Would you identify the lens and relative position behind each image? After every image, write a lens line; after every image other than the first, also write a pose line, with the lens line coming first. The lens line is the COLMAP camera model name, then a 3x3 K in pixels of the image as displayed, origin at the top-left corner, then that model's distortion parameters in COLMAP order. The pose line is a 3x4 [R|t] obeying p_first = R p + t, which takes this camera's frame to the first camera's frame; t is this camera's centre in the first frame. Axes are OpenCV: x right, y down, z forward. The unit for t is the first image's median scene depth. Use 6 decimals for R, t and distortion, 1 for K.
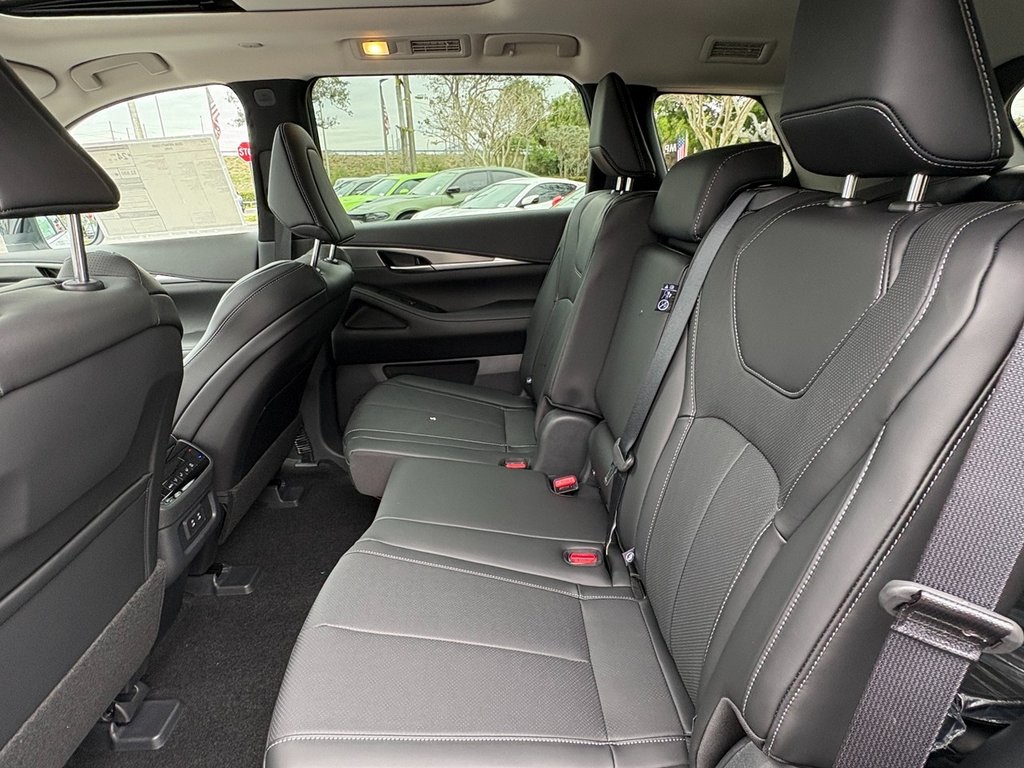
lens RADIAL K [[568.7, 0, 512.0], [0, 568.7, 387.1], [0, 0, 1]] dist [-0.002651, 0.002948]
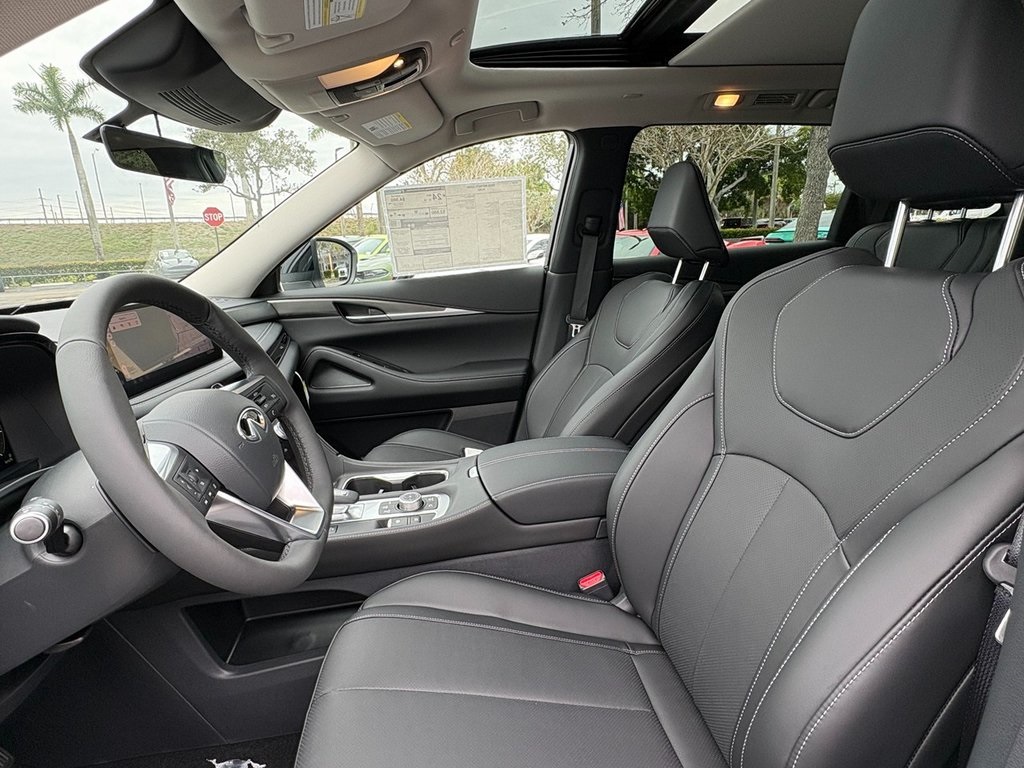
lens RADIAL K [[568.7, 0, 511.8], [0, 568.7, 380.2], [0, 0, 1]] dist [-0.002651, 0.002948]
pose [[0.995976, -0.033457, 0.083146, -0.590370], [0.042359, 0.993279, -0.107713, 0.051699], [-0.078983, 0.110802, 0.990699, -0.027262]]
